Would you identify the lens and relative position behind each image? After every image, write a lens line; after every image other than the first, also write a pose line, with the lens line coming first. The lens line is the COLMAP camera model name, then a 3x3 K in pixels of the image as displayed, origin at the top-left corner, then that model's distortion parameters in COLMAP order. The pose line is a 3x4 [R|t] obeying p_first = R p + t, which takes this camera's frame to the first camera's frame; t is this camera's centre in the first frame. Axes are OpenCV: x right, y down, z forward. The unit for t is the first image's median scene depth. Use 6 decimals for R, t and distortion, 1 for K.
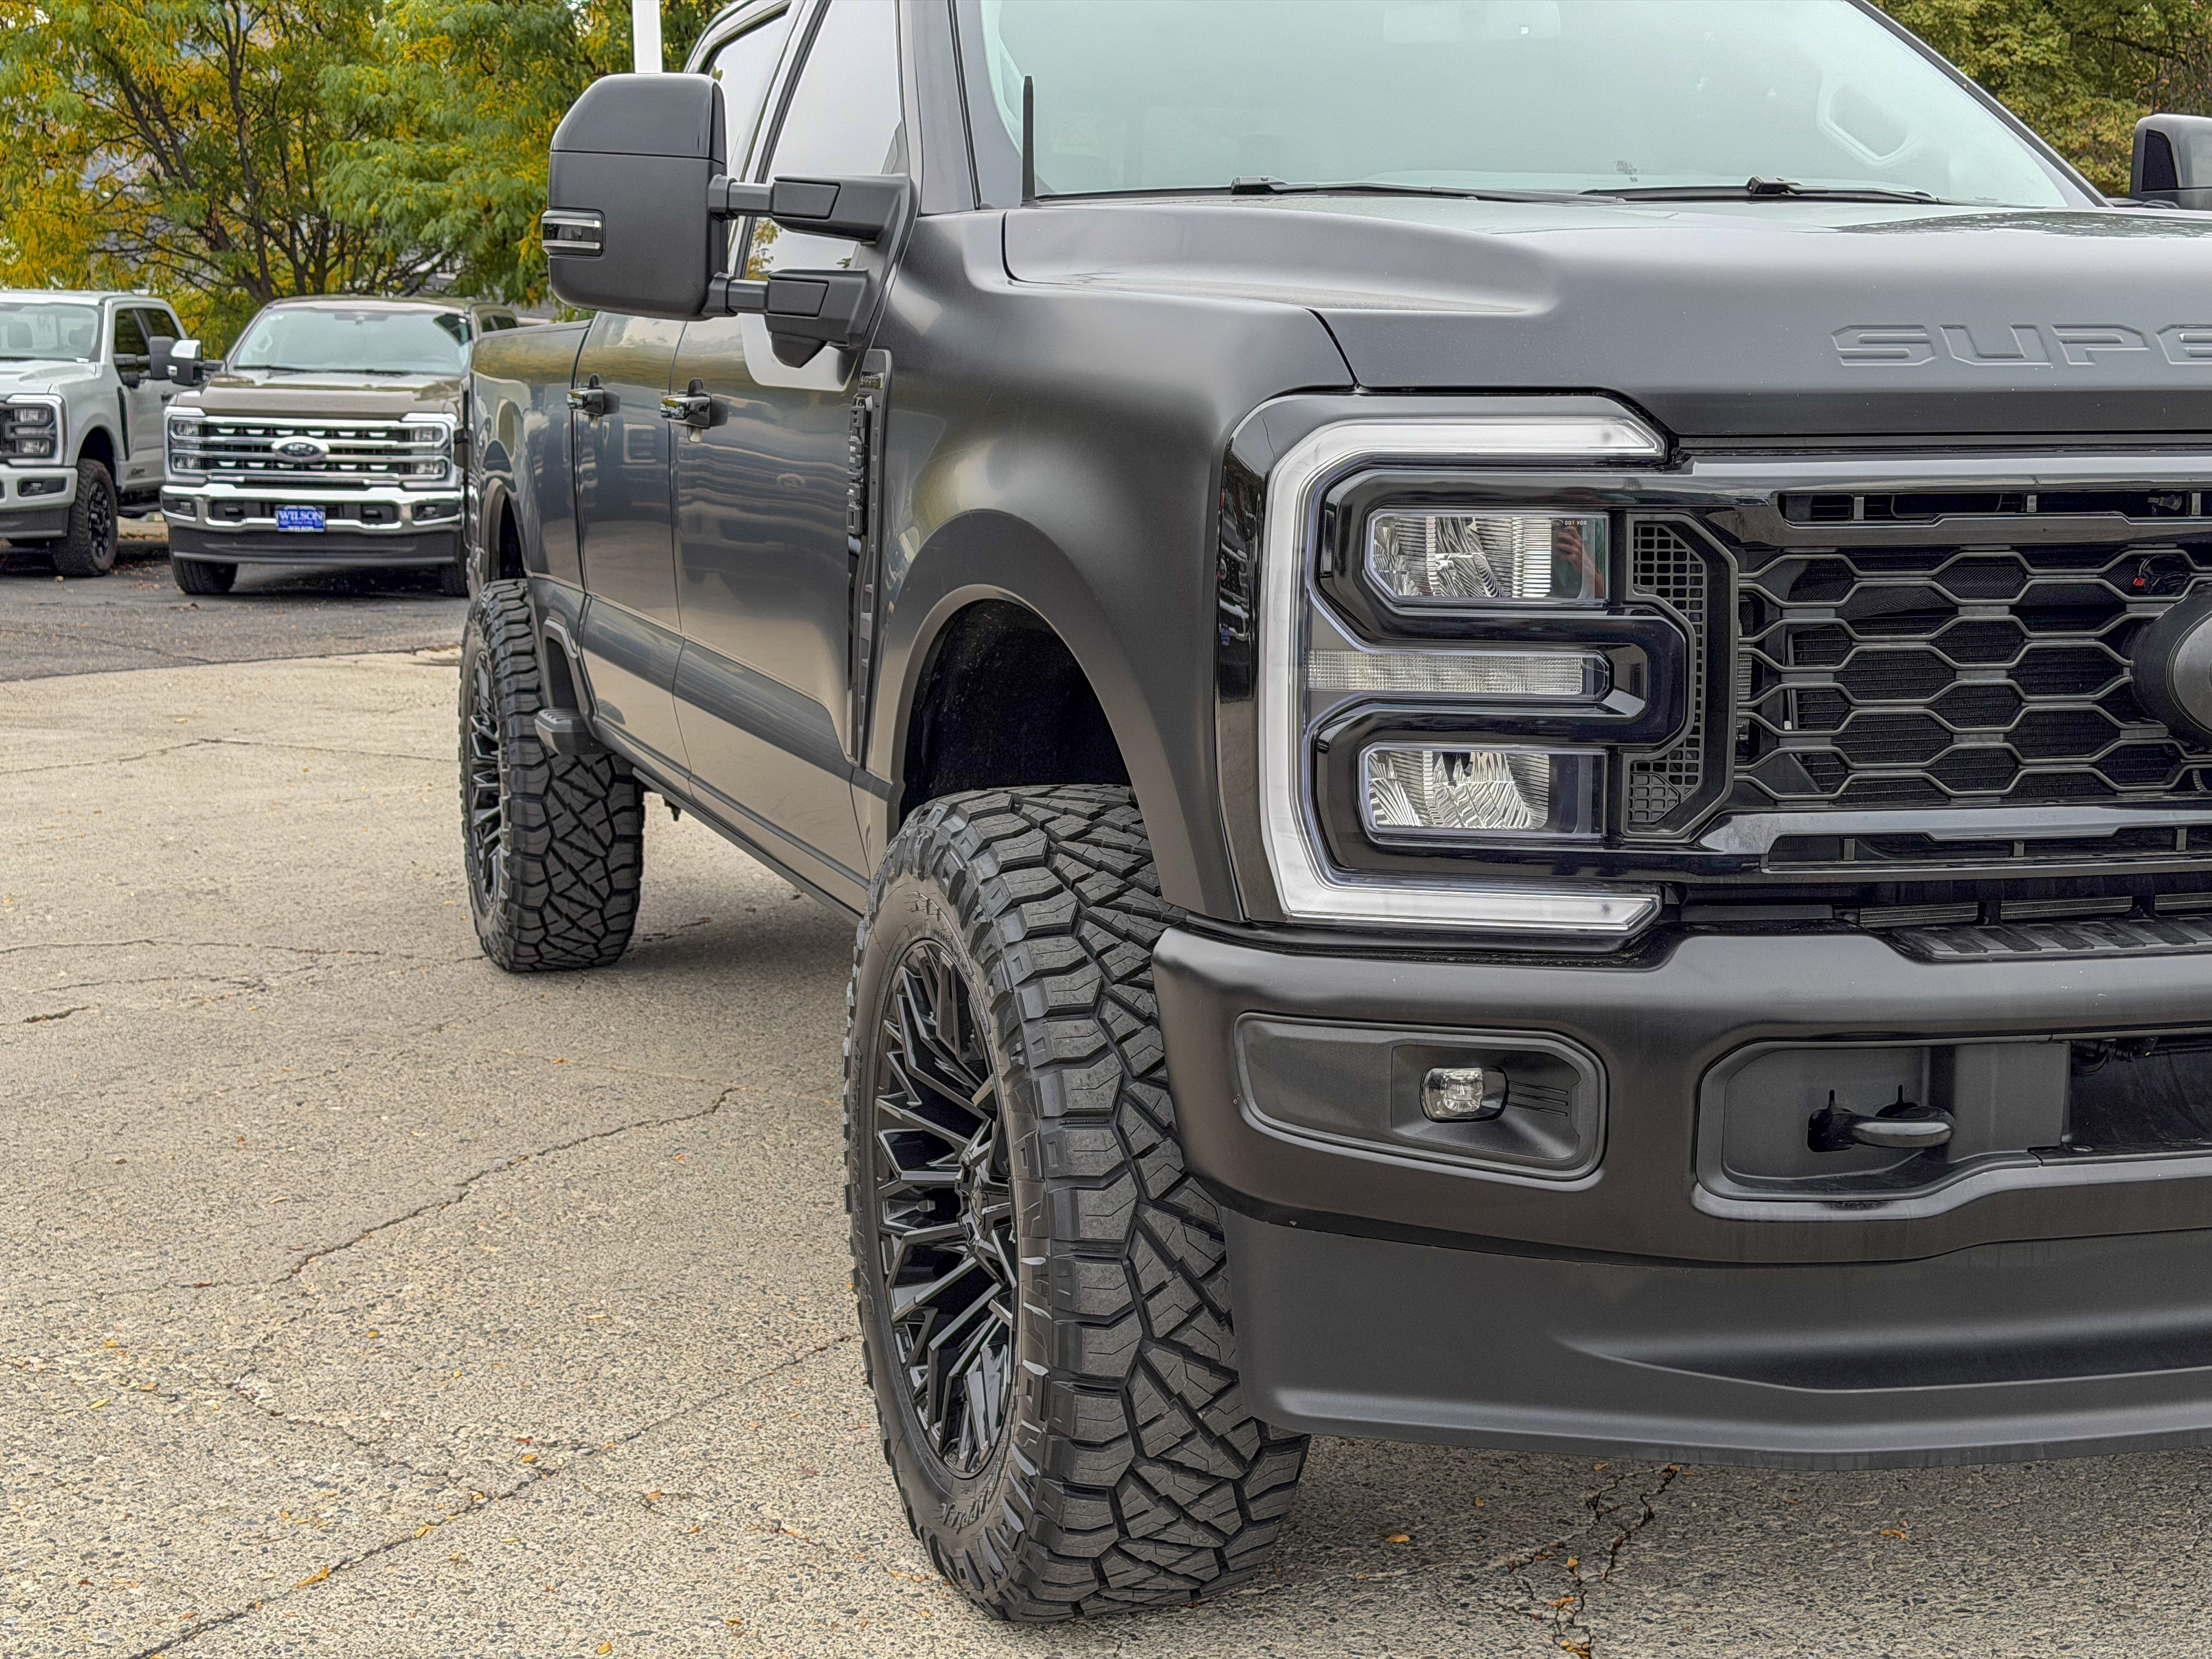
lens RADIAL K [[3092.3, 0, 1117.2], [0, 3092.3, 860.2], [0, 0, 1]] dist [0.192260, -0.419315]
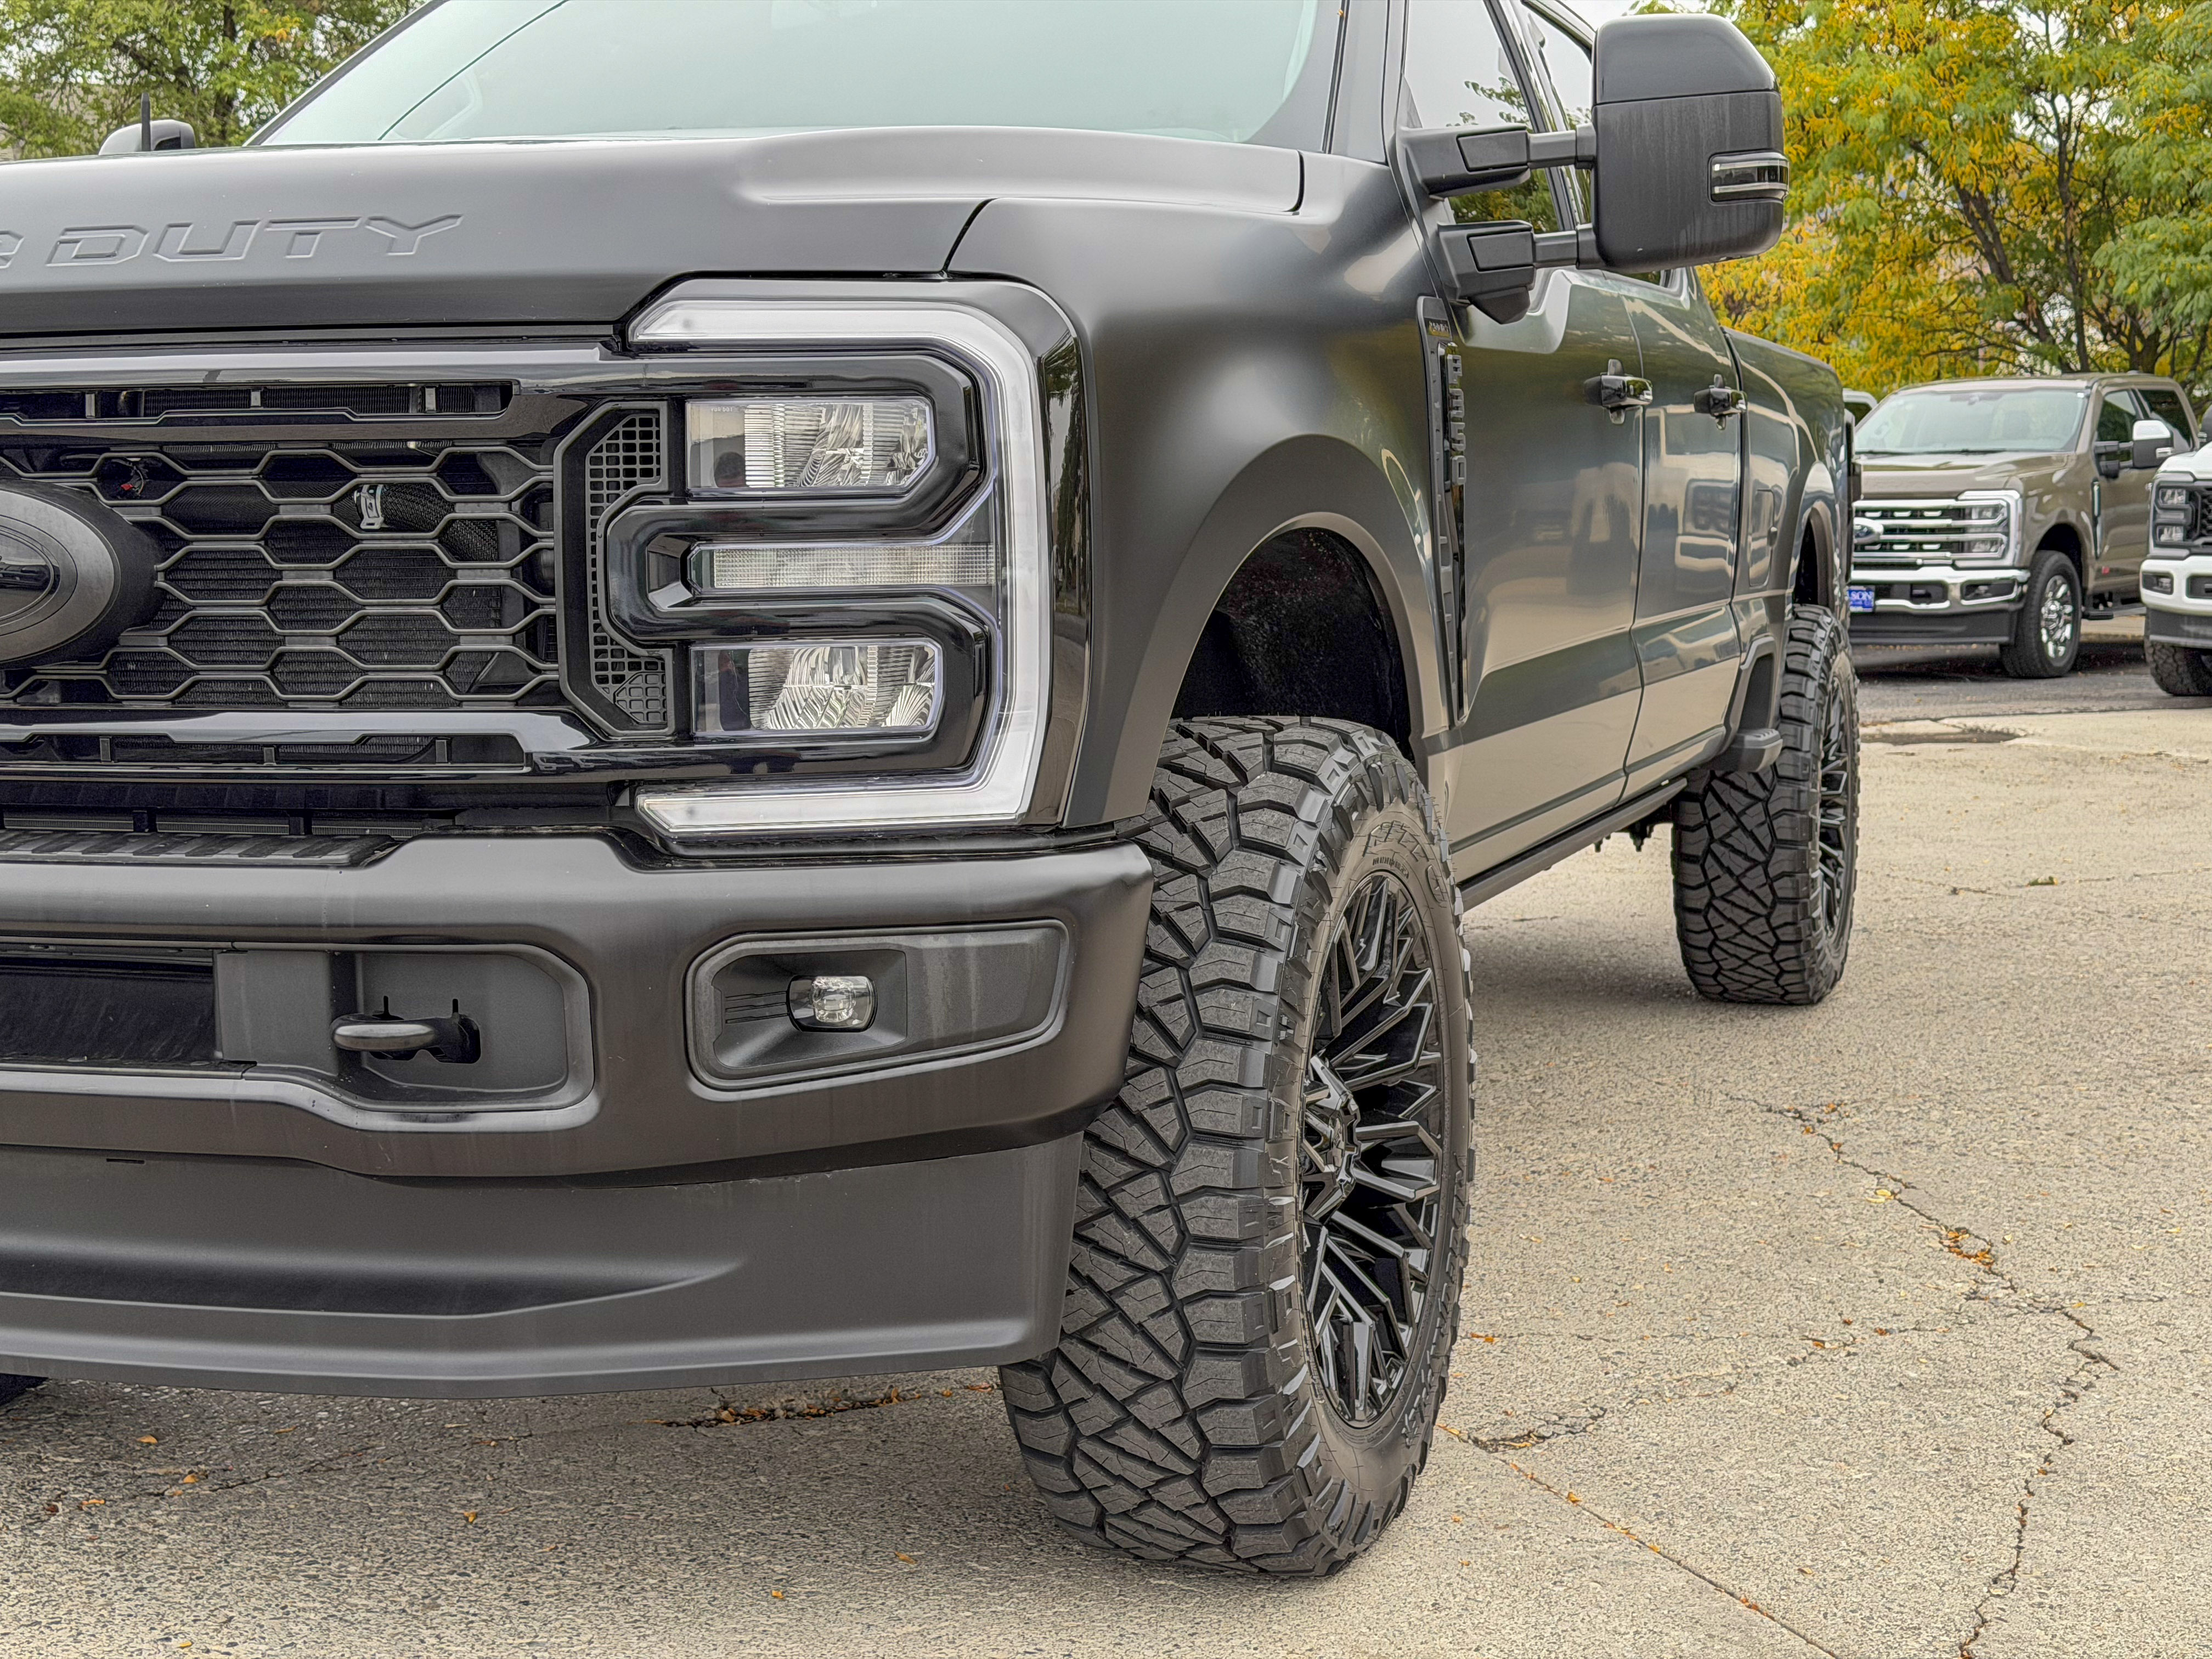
lens RADIAL K [[3092.3, 0, 1117.2], [0, 3092.3, 860.2], [0, 0, 1]] dist [0.192260, -0.419315]
pose [[0.778450, 0.054719, -0.625317, 1.274244], [-0.076259, 0.997058, -0.007686, 0.006843], [0.623057, 0.053670, 0.780333, 0.461576]]
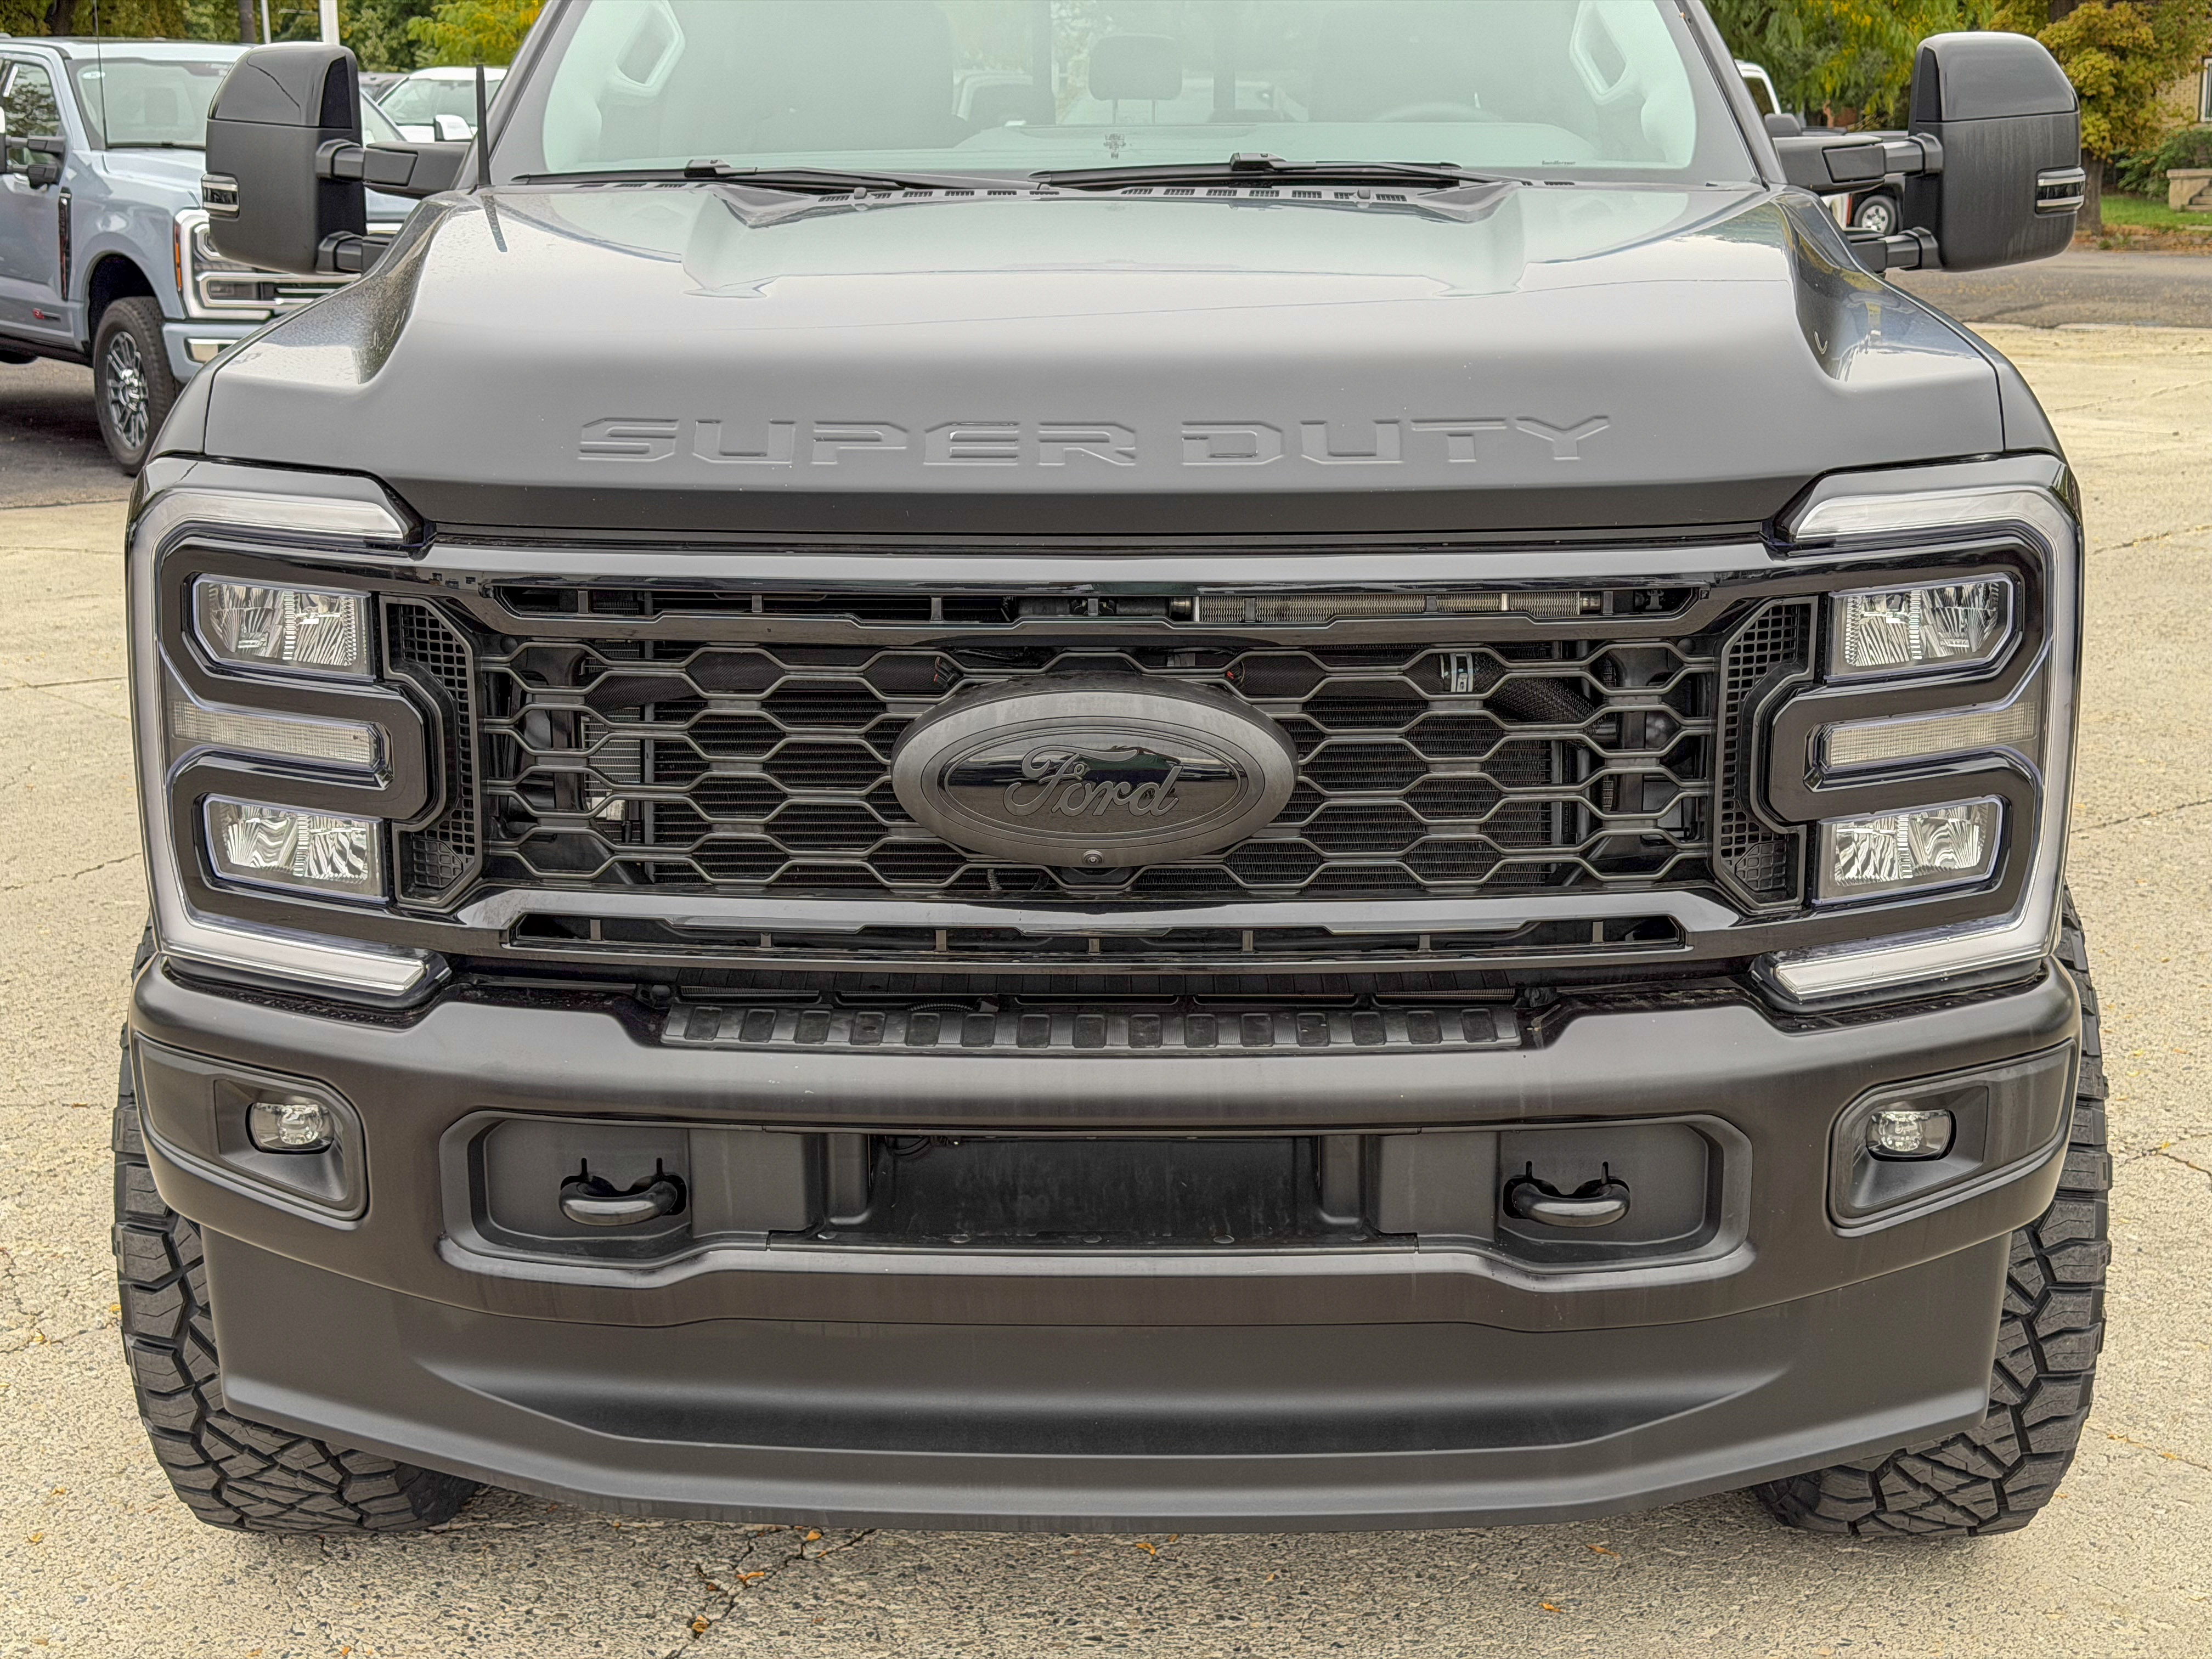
lens RADIAL K [[3085.4, 0, 1102.4], [0, 3085.4, 853.3], [0, 0, 1]] dist [0.230665, -0.589892]
pose [[0.940721, 0.072845, -0.331266, 0.702490], [-0.045088, 0.994855, 0.090727, -0.124245], [0.336171, -0.070412, 0.939165, 0.094657]]
